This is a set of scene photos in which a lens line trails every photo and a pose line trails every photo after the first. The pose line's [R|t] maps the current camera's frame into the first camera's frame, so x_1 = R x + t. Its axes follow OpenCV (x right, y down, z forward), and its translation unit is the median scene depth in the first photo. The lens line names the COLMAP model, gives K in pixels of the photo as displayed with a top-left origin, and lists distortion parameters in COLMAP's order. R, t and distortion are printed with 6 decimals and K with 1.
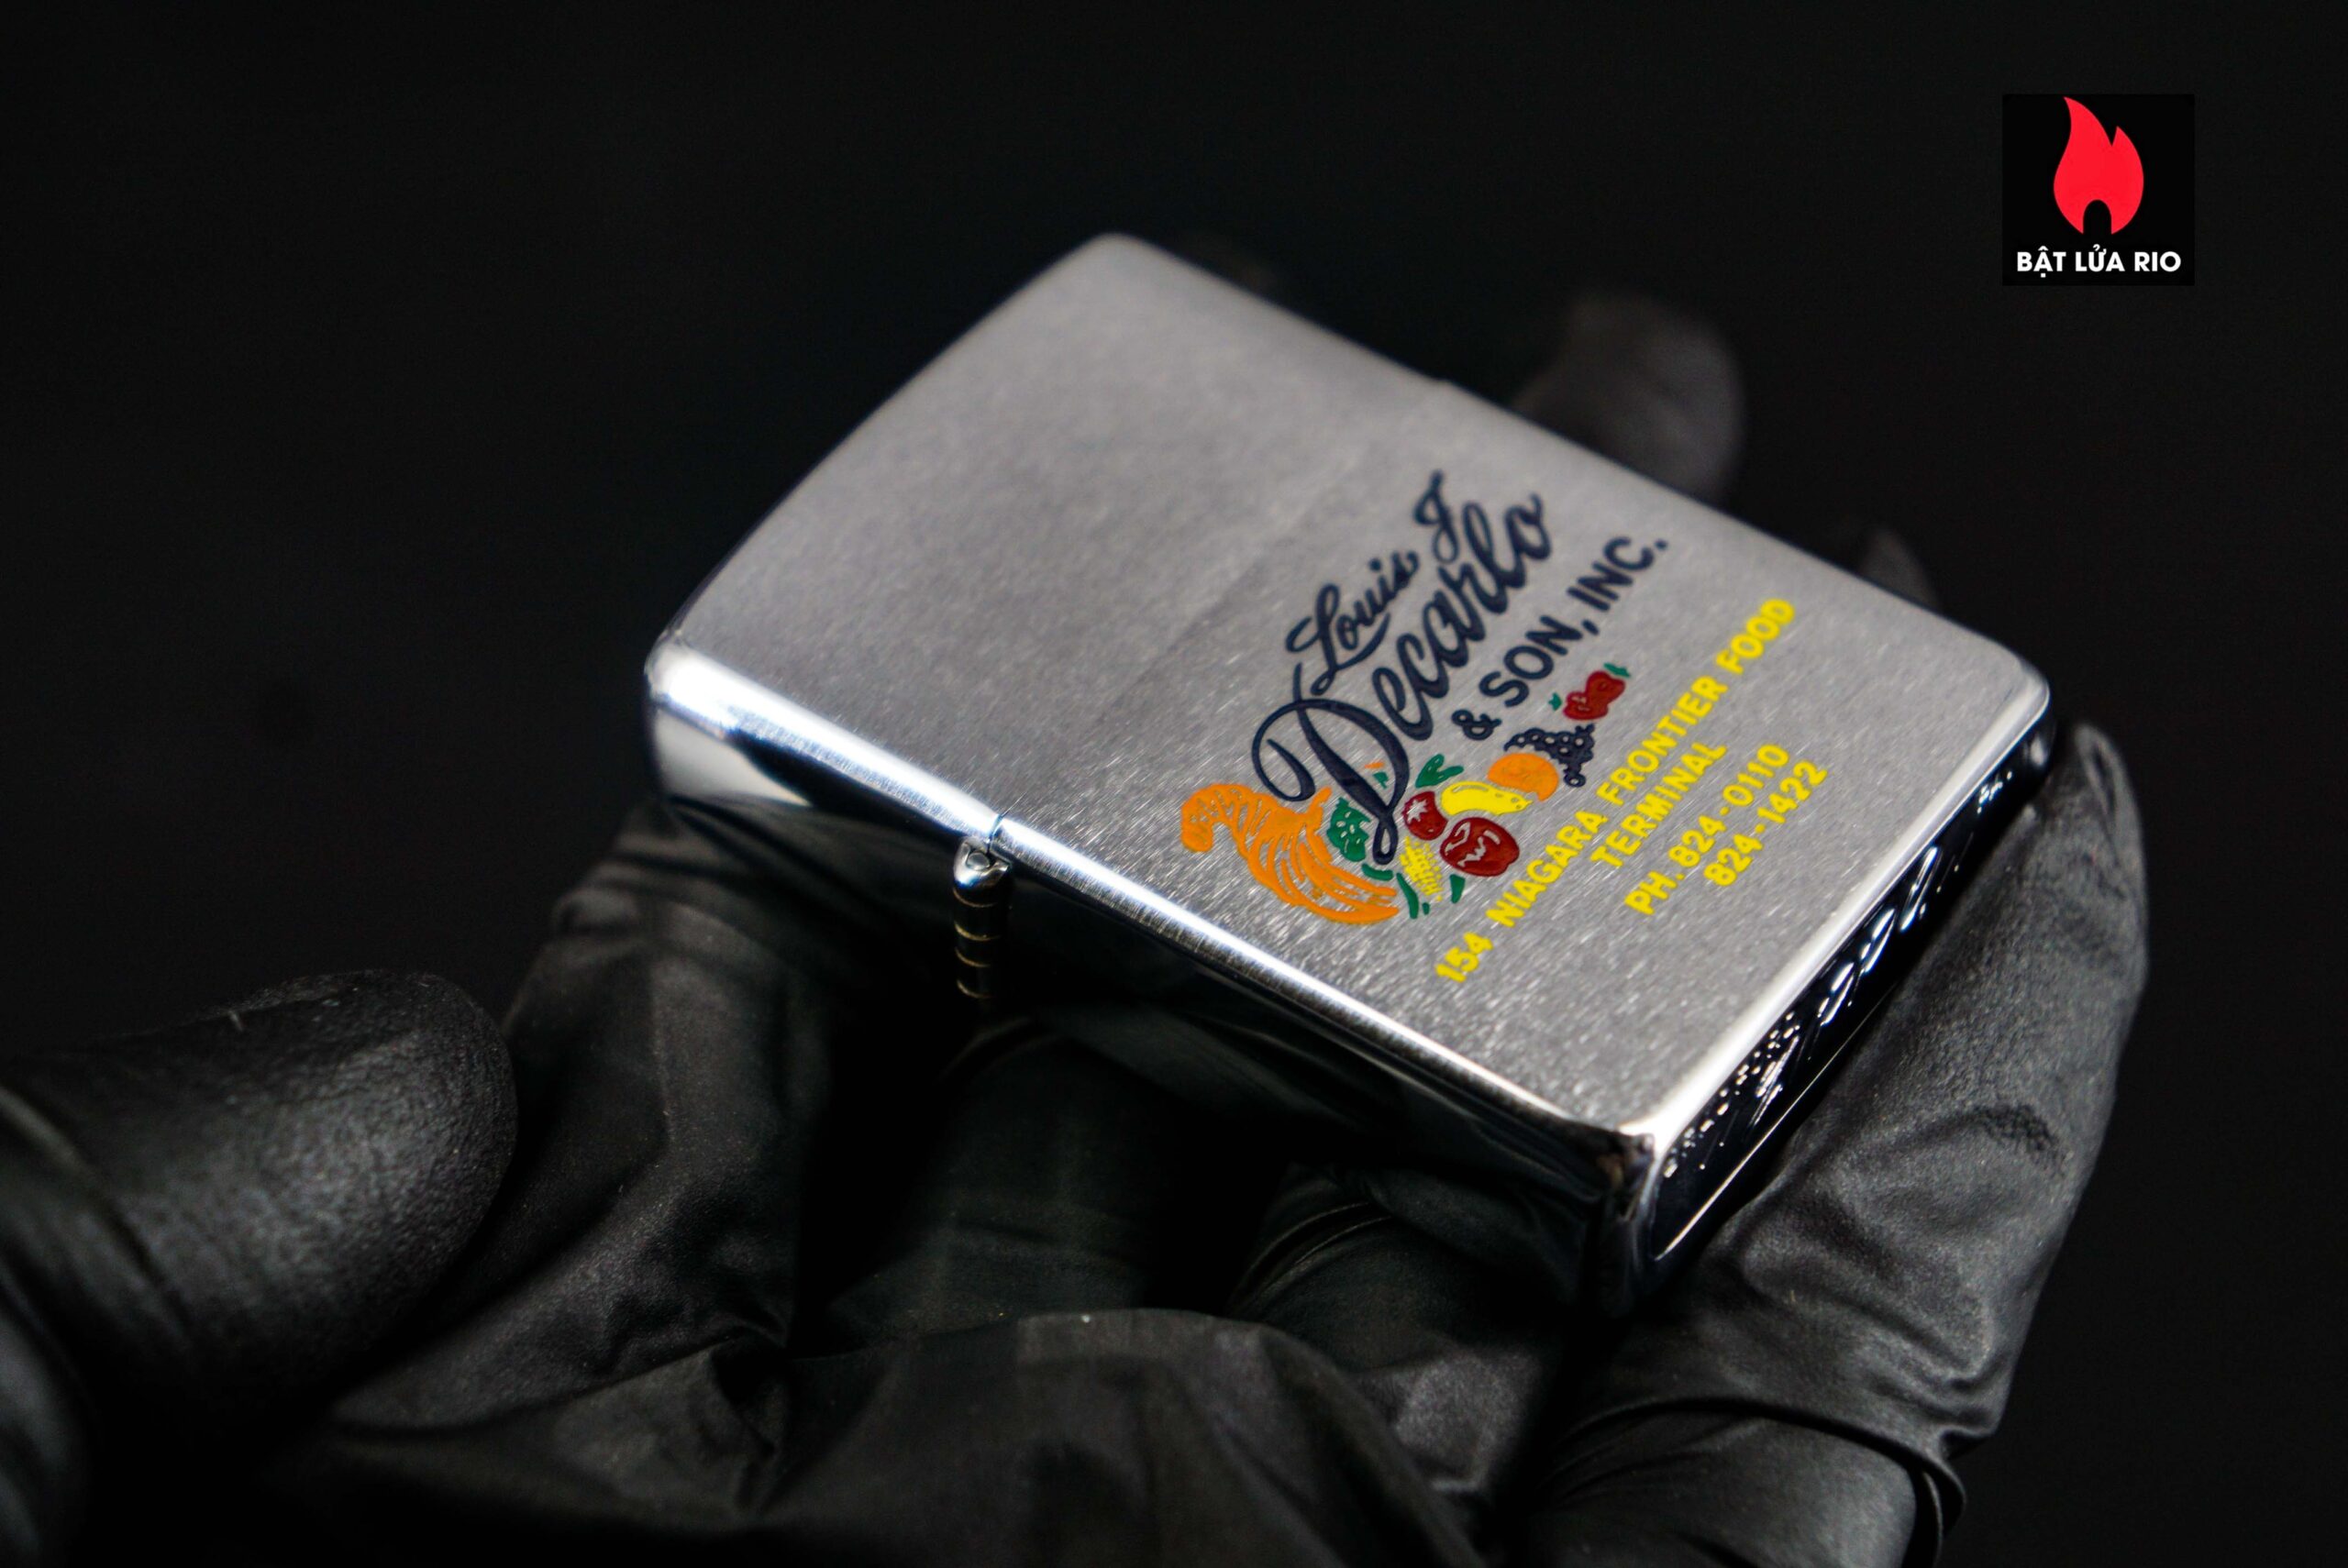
lens RADIAL K [[5583.4, 0, 1174.0], [0, 5583.4, 784.0], [0, 0, 1]] dist [0.454078, 0.006073]
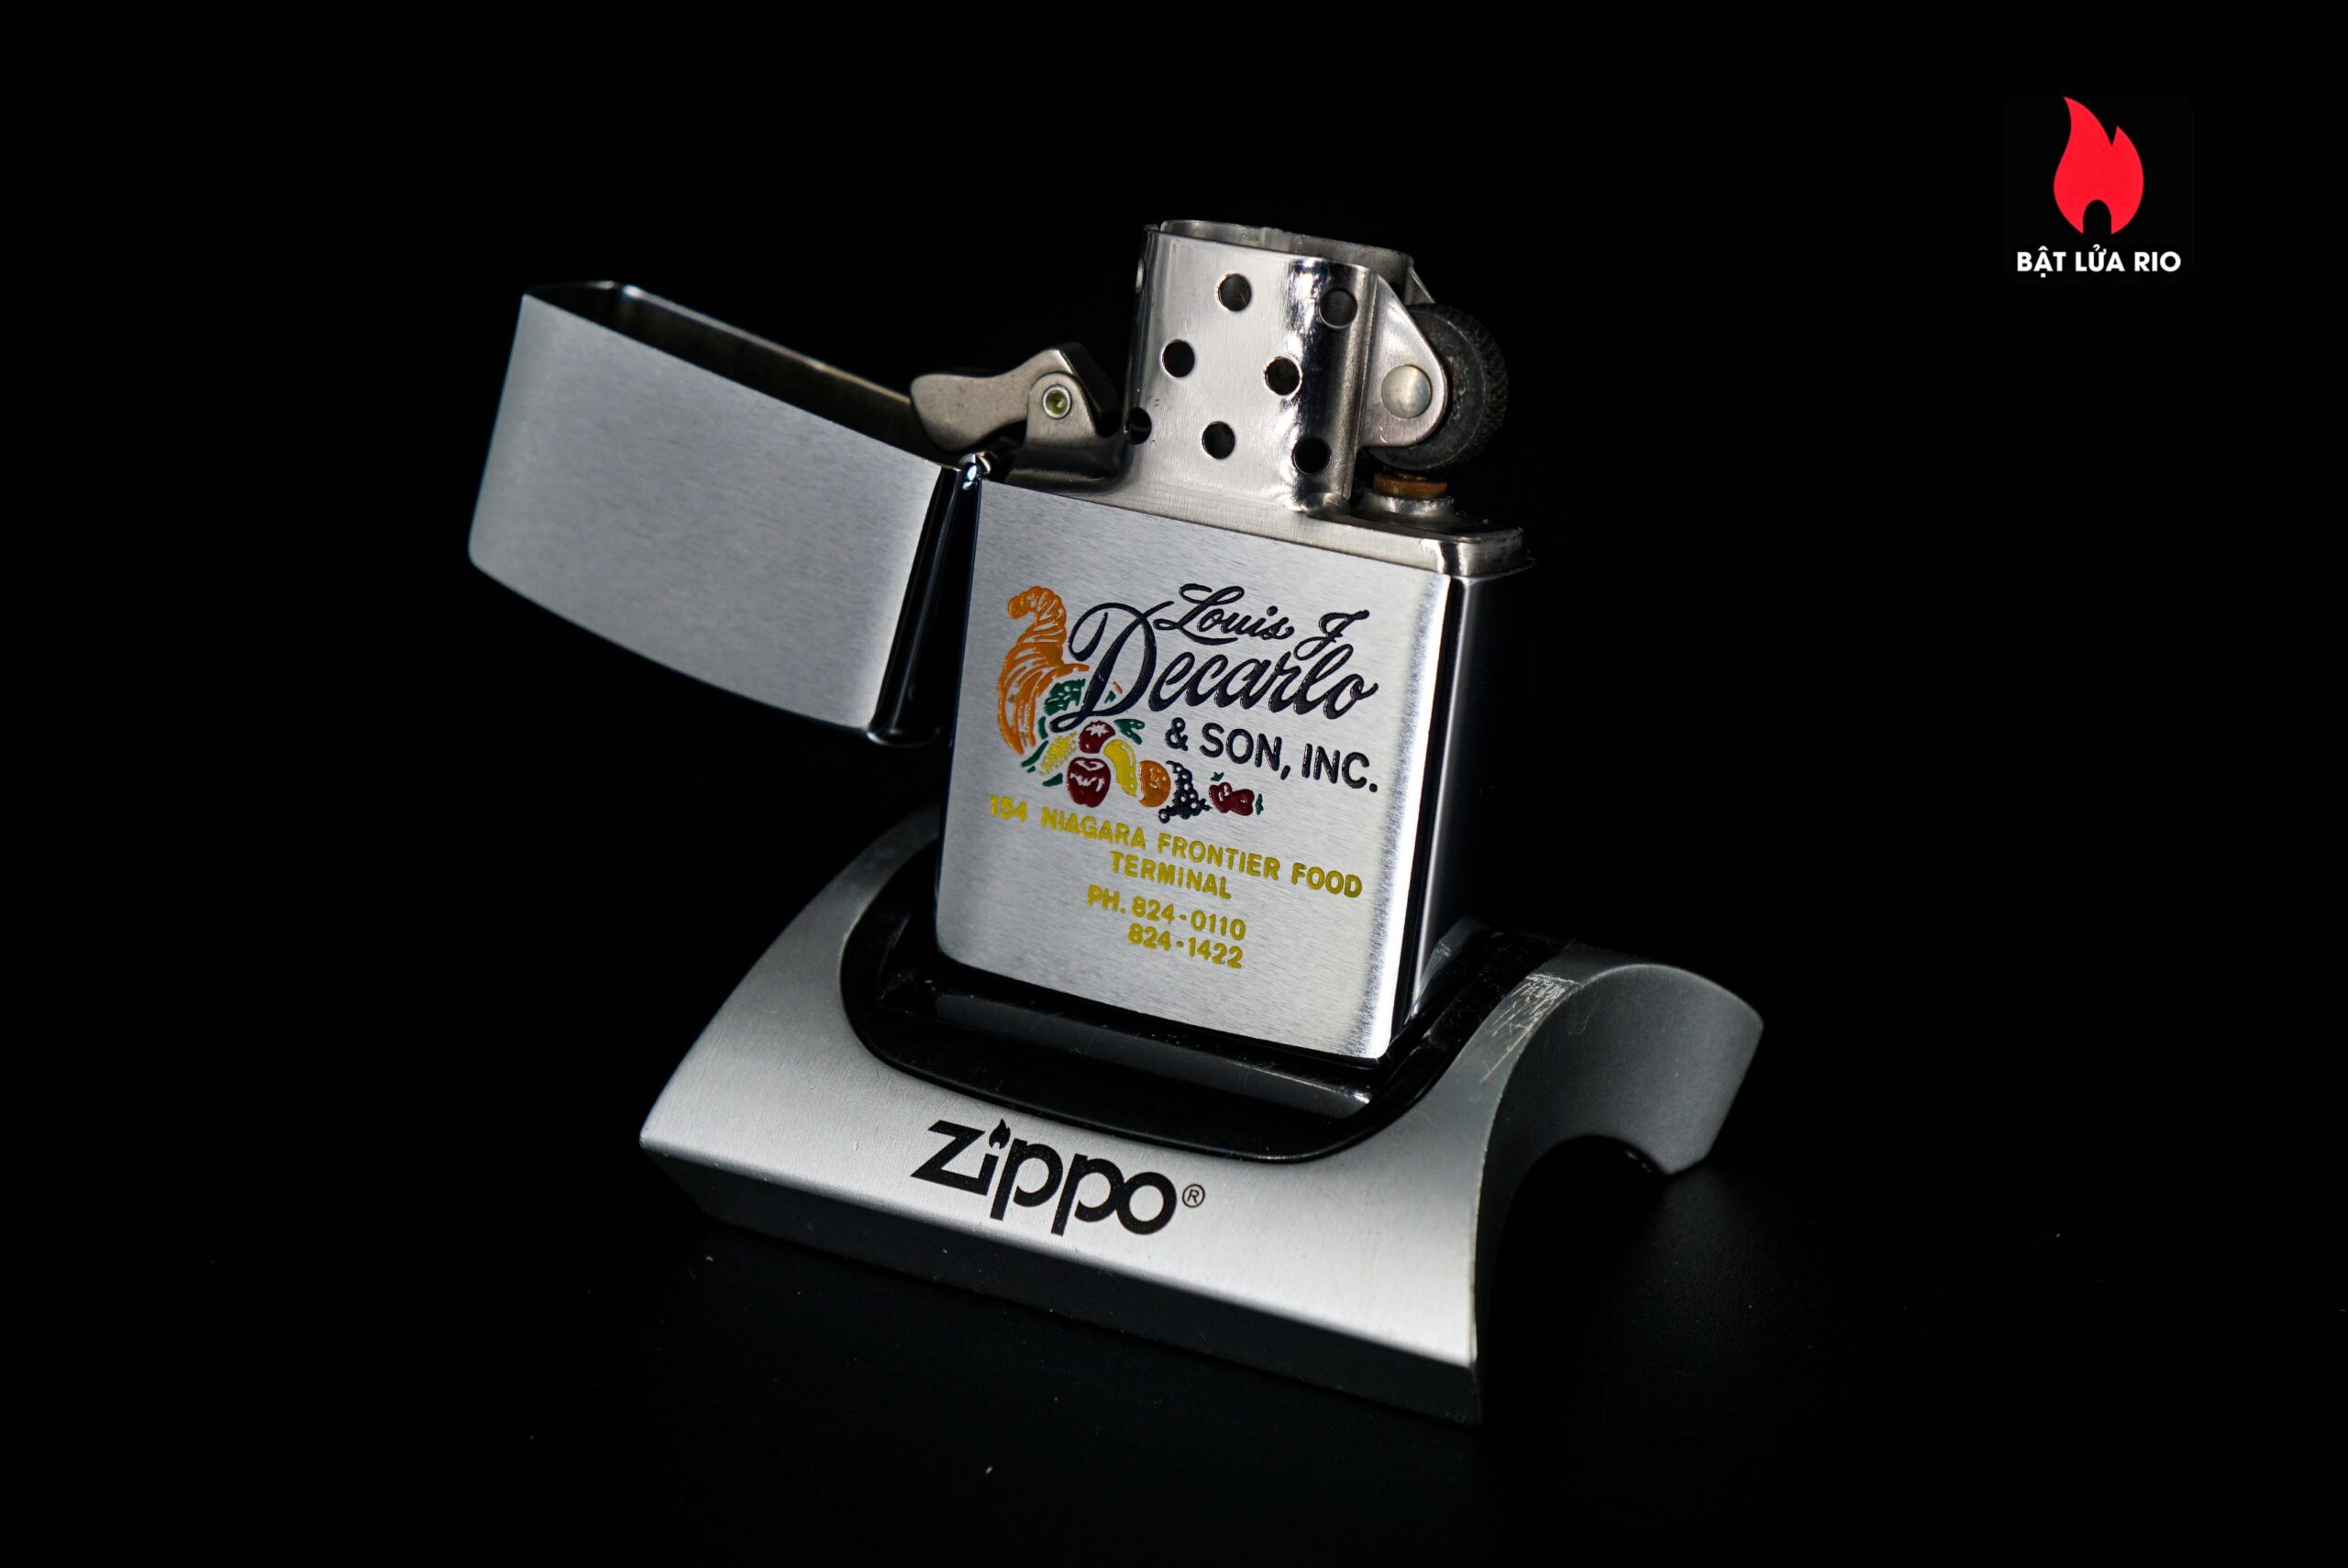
lens RADIAL K [[5583.4, 0, 1174.0], [0, 5583.4, 784.0], [0, 0, 1]] dist [0.454078, 0.006073]
pose [[0.424831, 0.901569, -0.081803, 0.183733], [-0.244040, 0.201073, 0.948691, -1.385784], [0.871759, -0.383070, 0.305441, 0.549722]]
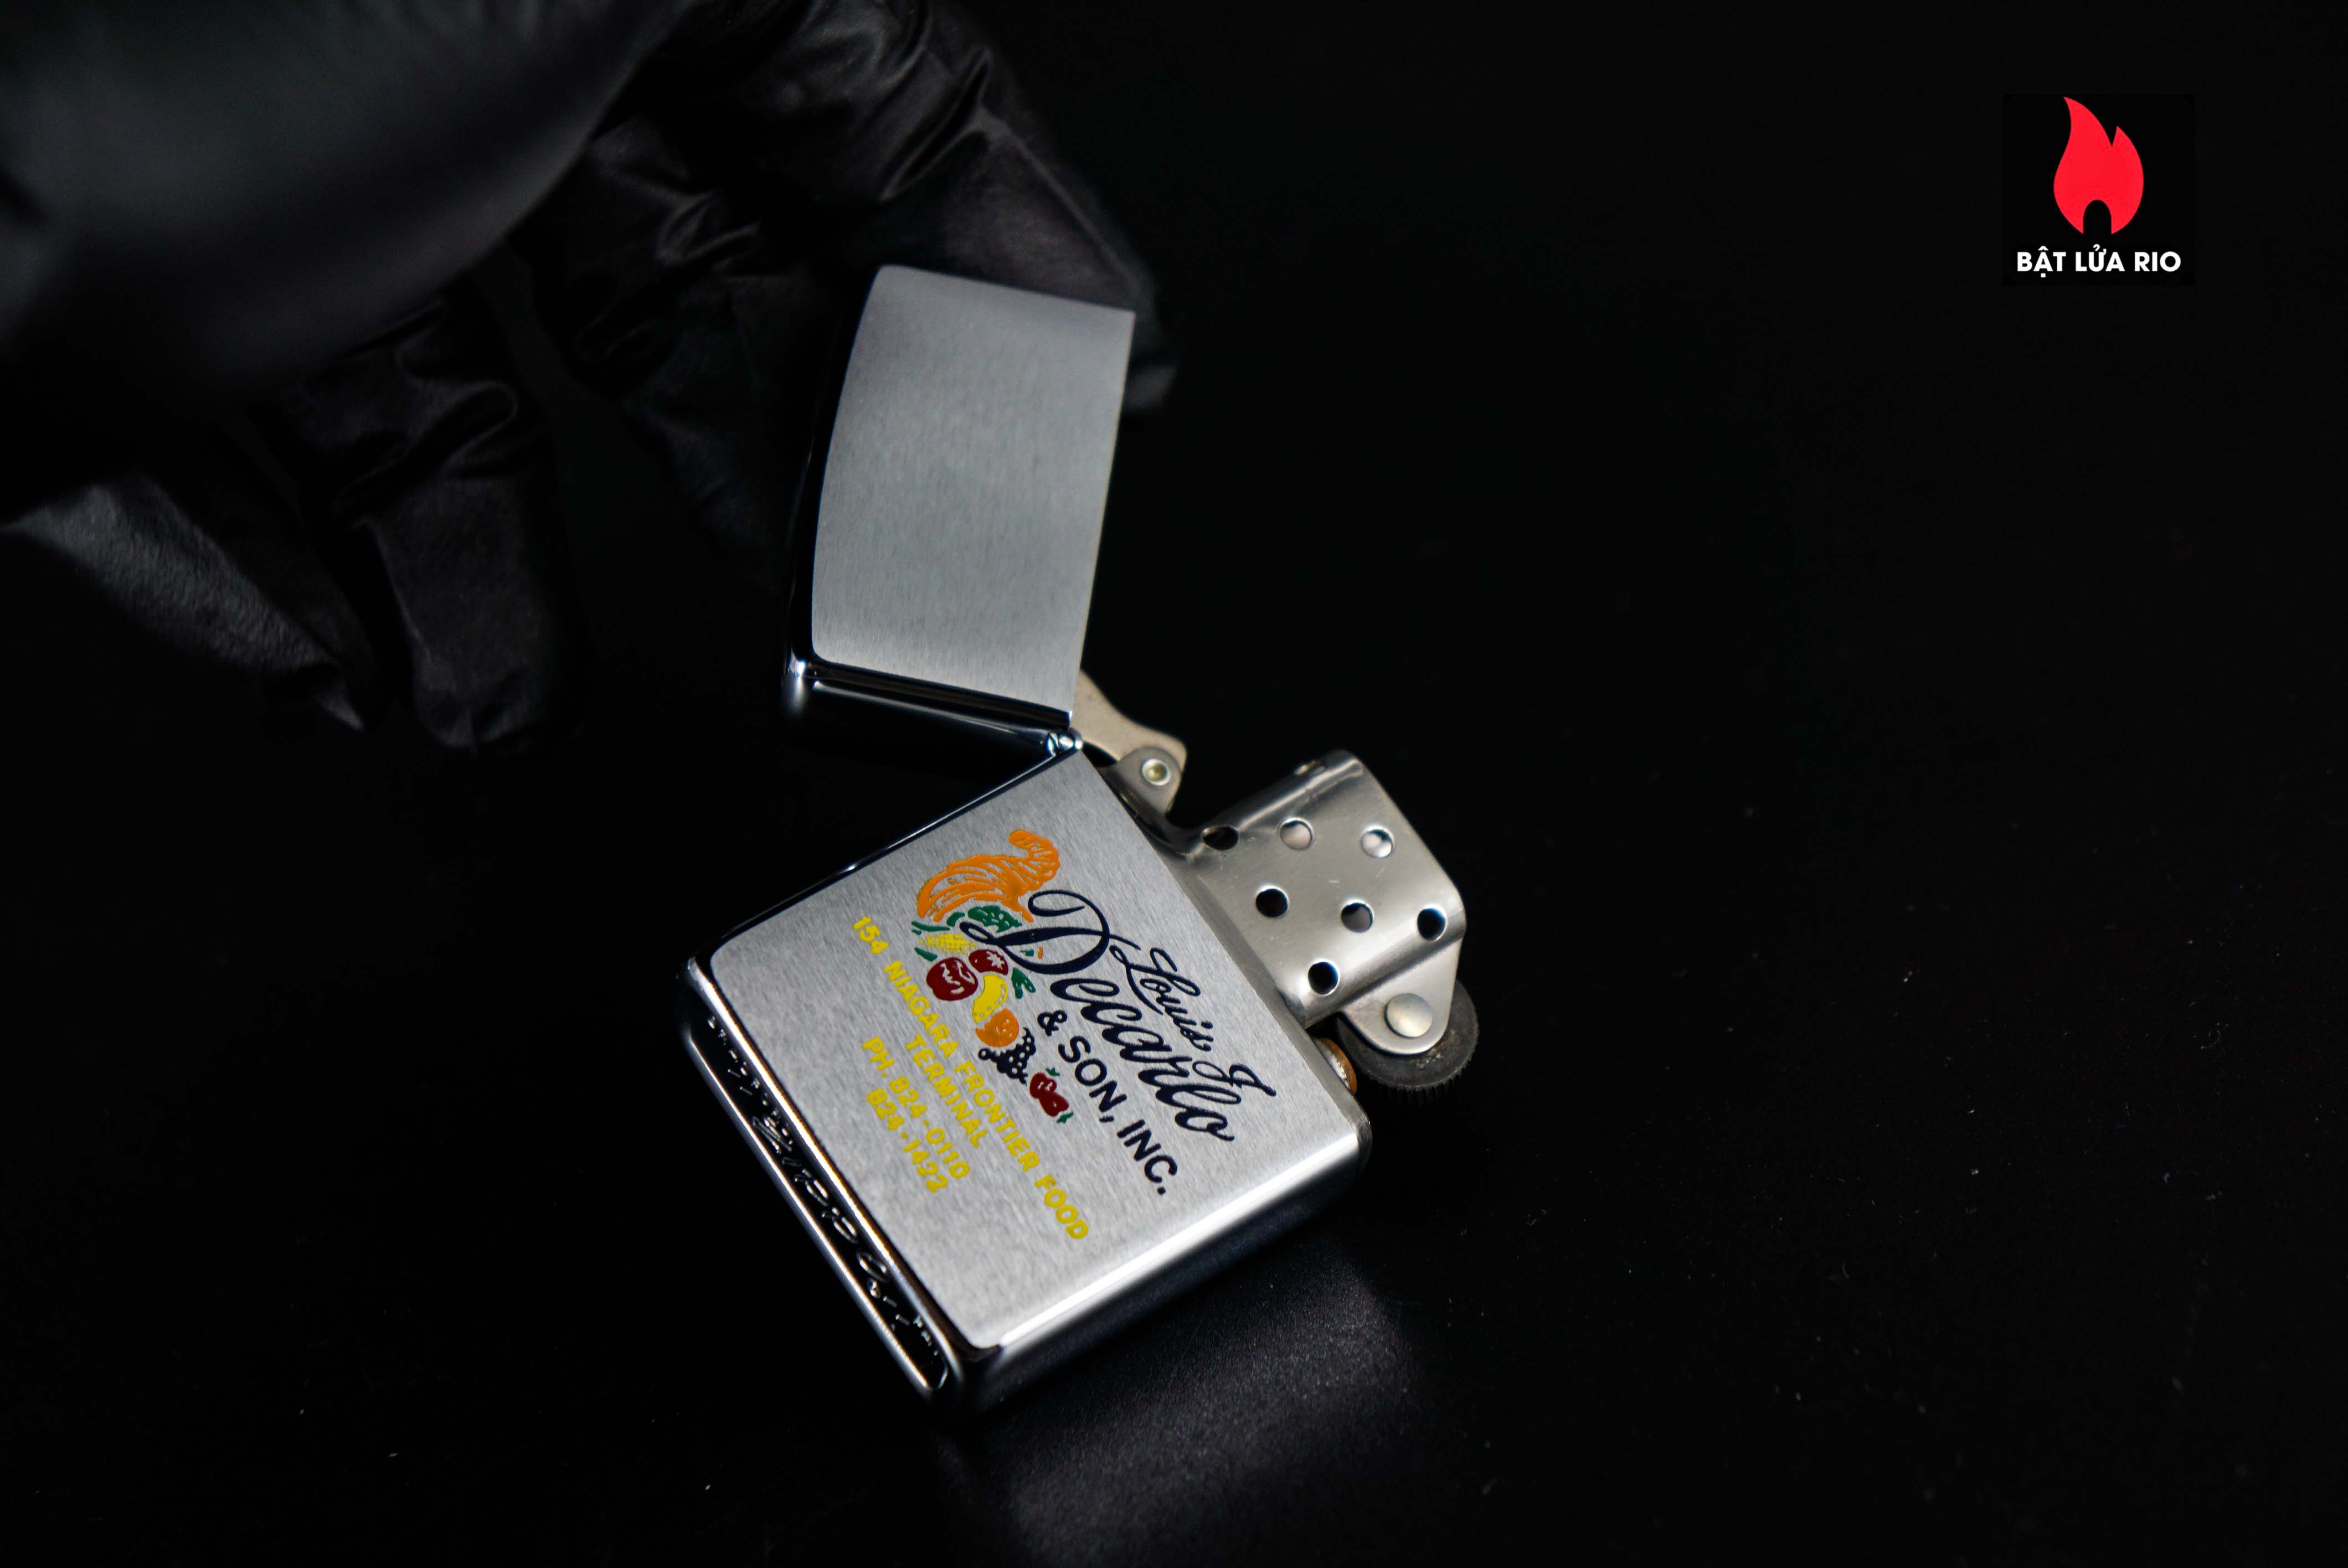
lens RADIAL K [[5583.5, 0, 1174.0], [0, 5583.5, 784.0], [0, 0, 1]] dist [0.454078, 0.006073]
pose [[-0.325540, 0.814194, -0.480741, 0.735143], [-0.798127, 0.035989, 0.601414, -0.973380], [0.506969, 0.579477, 0.638114, -0.012136]]
